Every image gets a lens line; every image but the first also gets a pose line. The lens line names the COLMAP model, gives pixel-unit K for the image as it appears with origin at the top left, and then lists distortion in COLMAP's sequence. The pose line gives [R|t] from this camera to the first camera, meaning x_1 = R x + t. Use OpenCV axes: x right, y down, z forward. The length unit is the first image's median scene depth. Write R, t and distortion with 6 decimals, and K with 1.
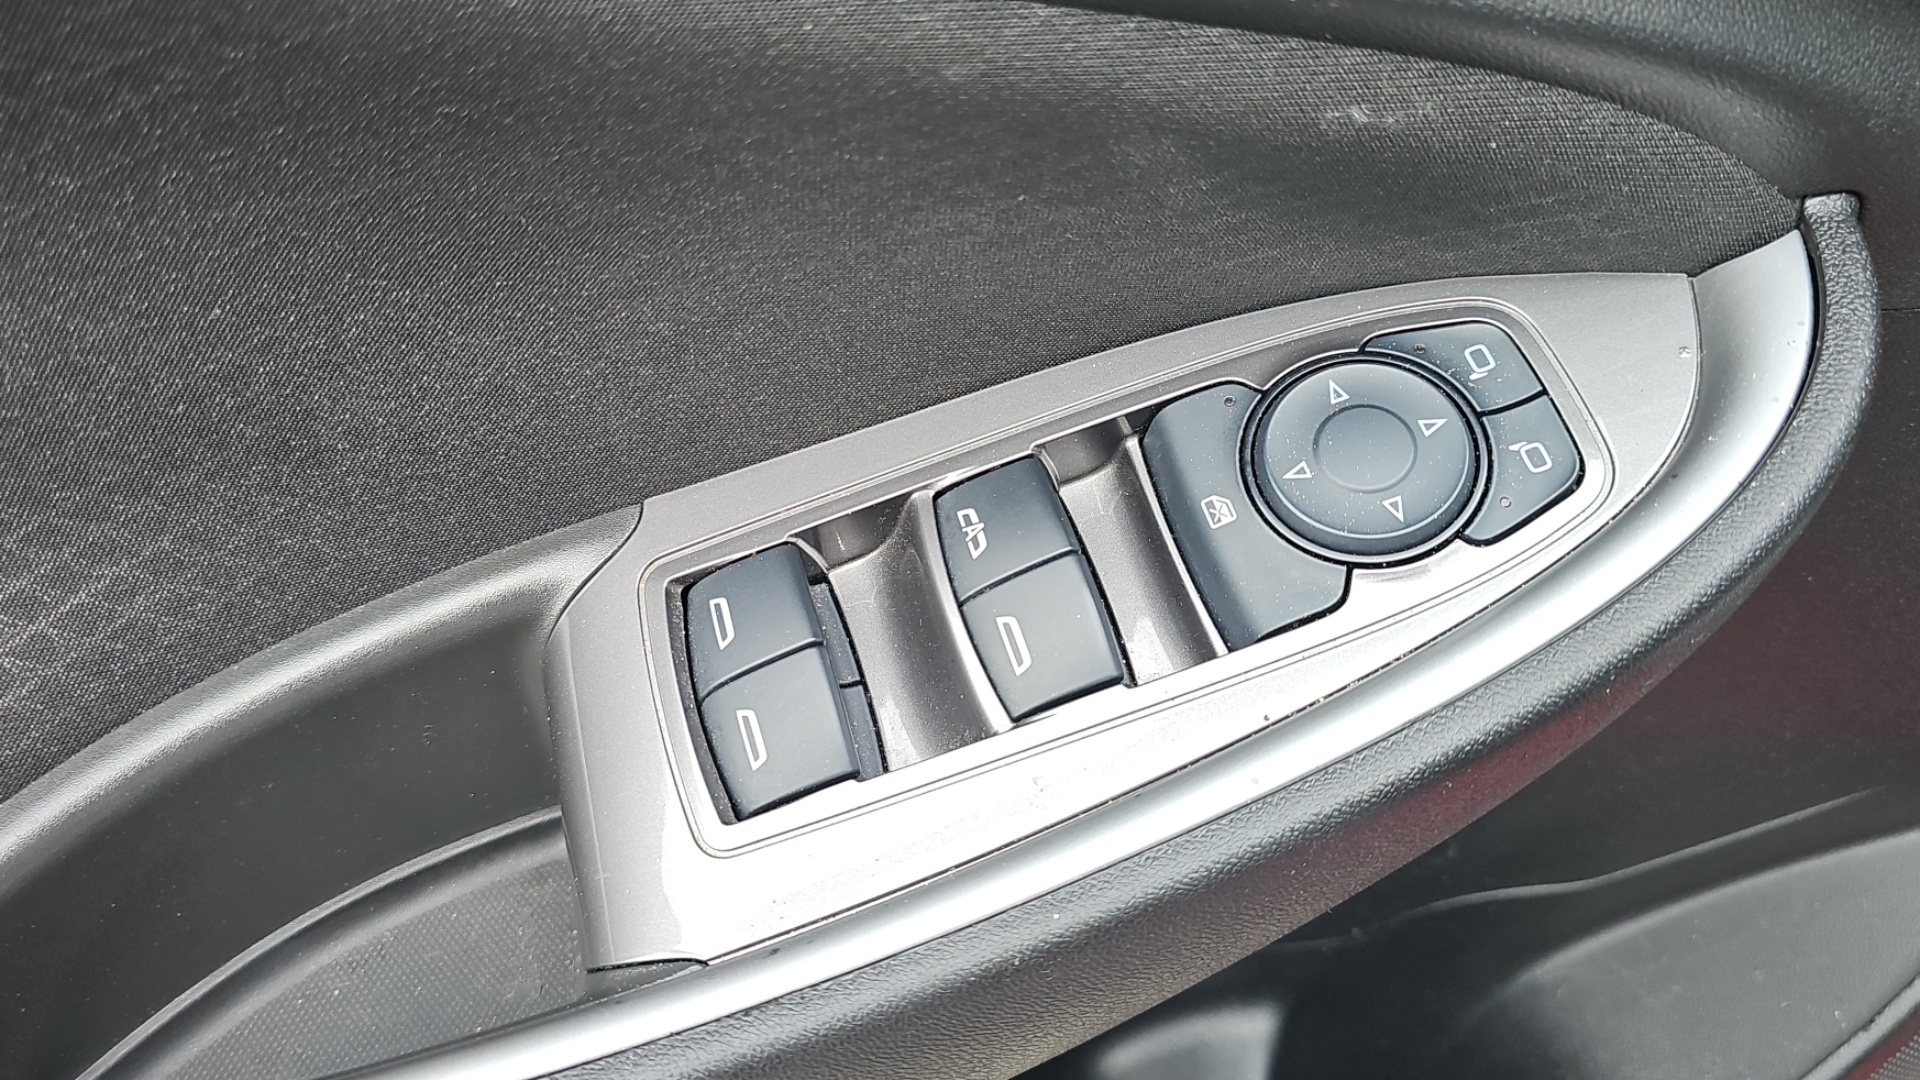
lens RADIAL K [[1368.7, 0, 957.2], [0, 1368.7, 495.2], [0, 0, 1]] dist [0.018401, -0.047225]
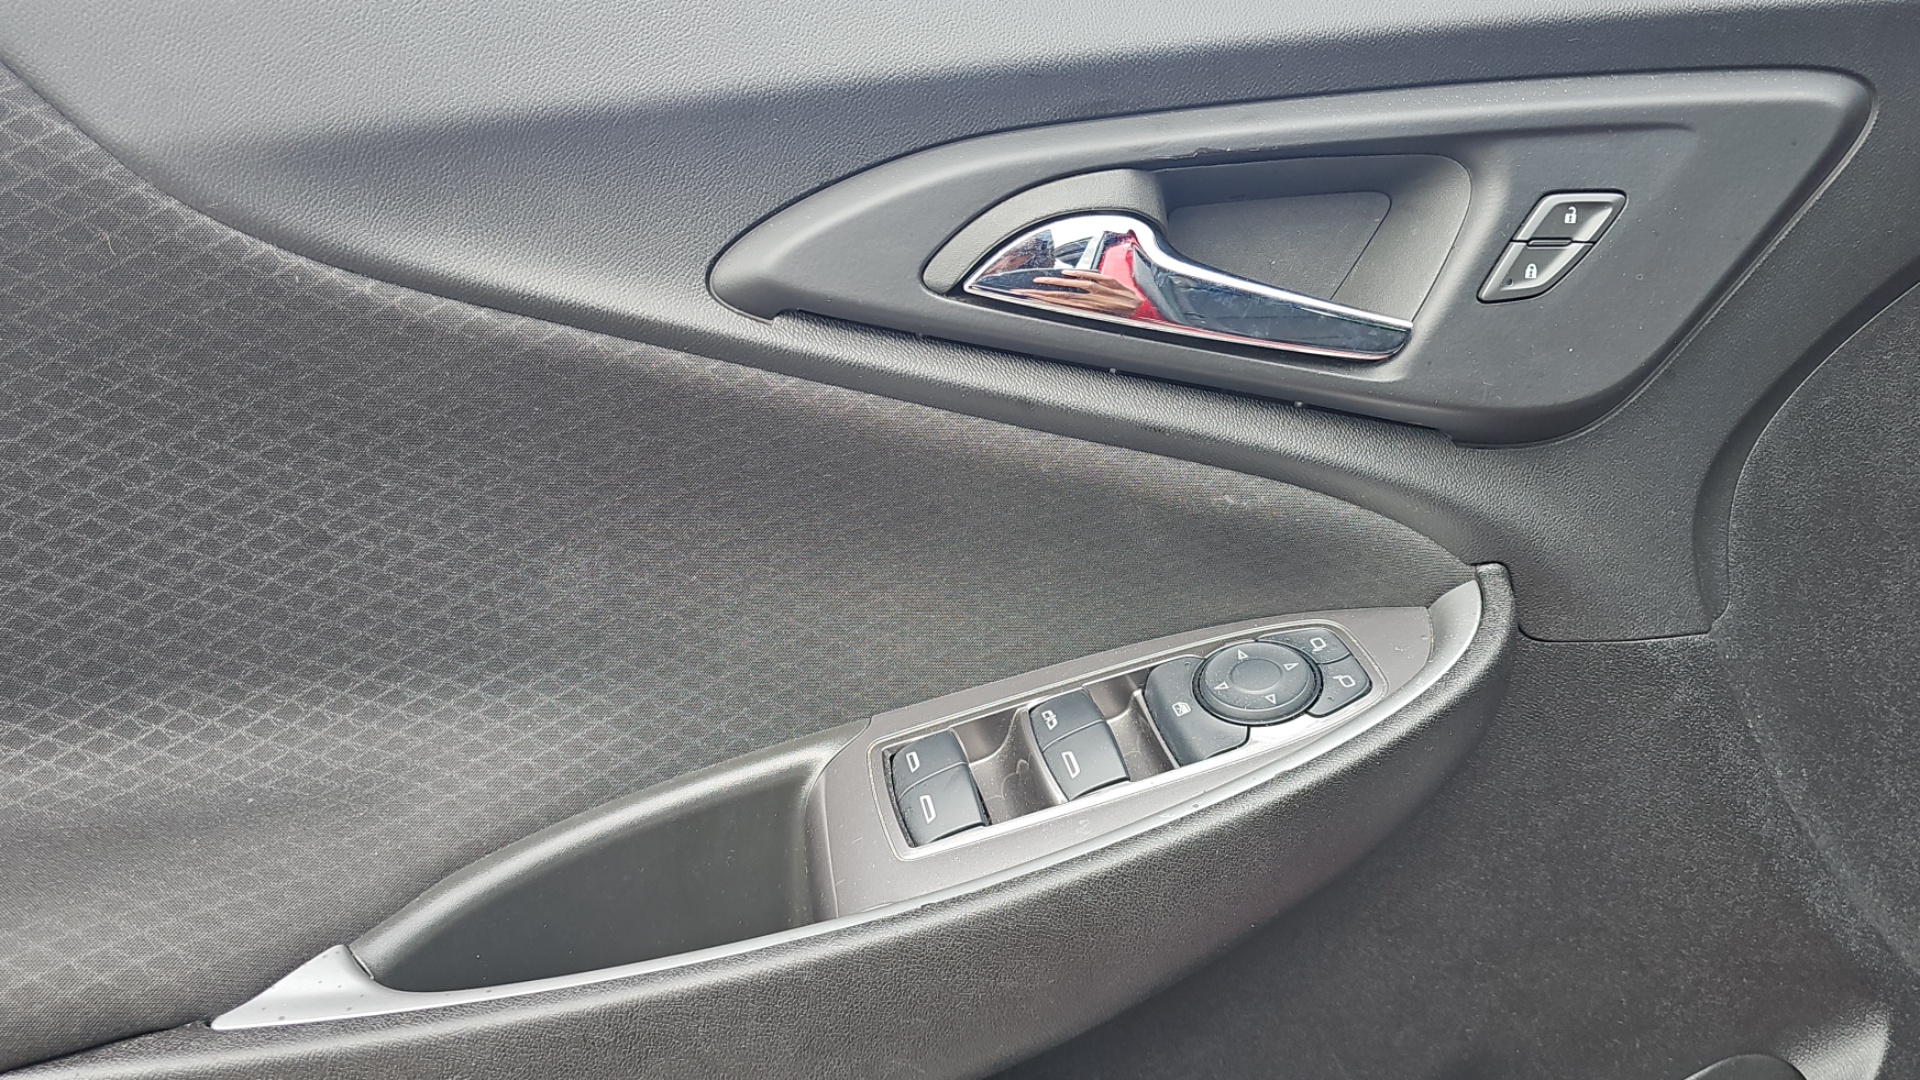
lens RADIAL K [[1368.7, 0, 960.5], [0, 1368.7, 550.6], [0, 0, 1]] dist [0.018401, -0.047225]
pose [[0.997351, 0.018922, -0.070231, 0.017131], [-0.050938, 0.870959, -0.488708, 0.762147], [0.051921, 0.490991, 0.869616, -0.761329]]
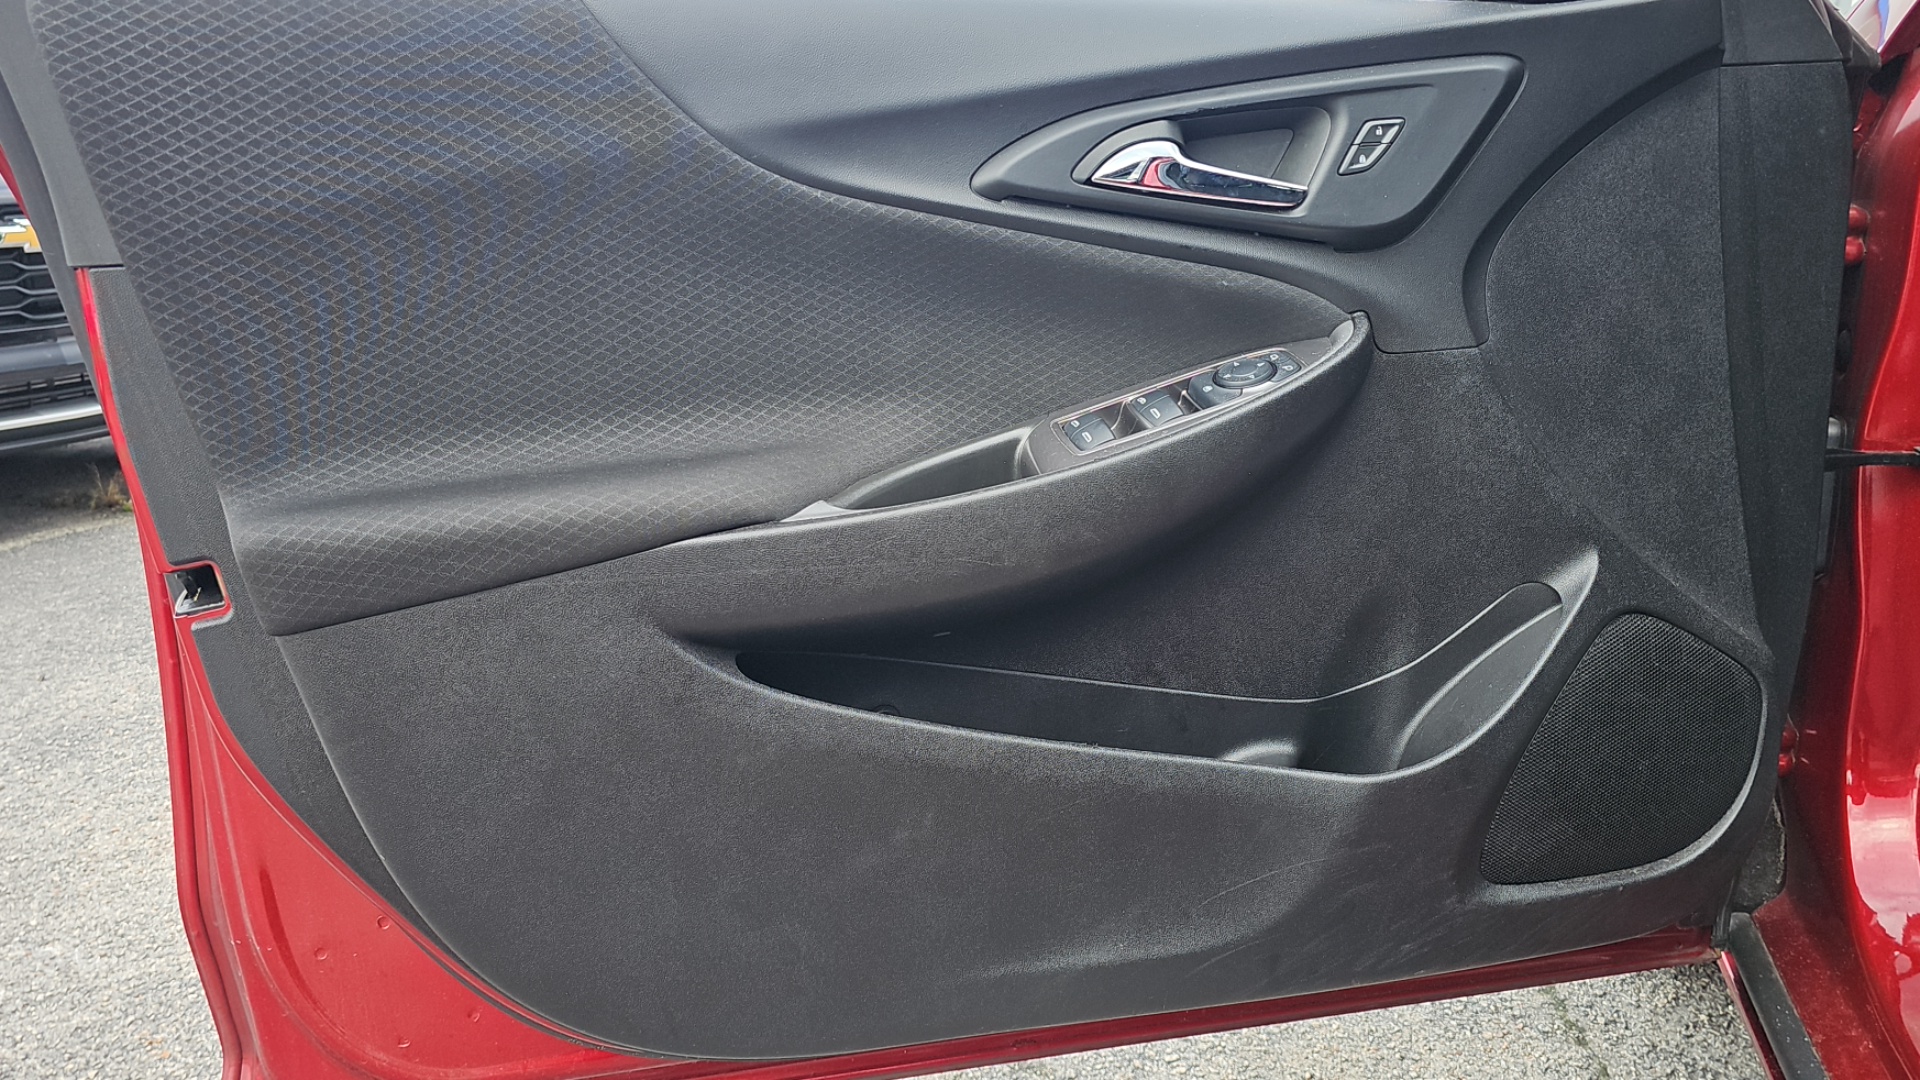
lens RADIAL K [[1368.7, 0, 952.9], [0, 1368.7, 592.5], [0, 0, 1]] dist [0.018401, -0.047225]
pose [[0.996092, -0.045700, -0.075586, -0.250832], [-0.000746, 0.851362, -0.524577, 2.492072], [0.088324, 0.522583, 0.848001, -1.984966]]
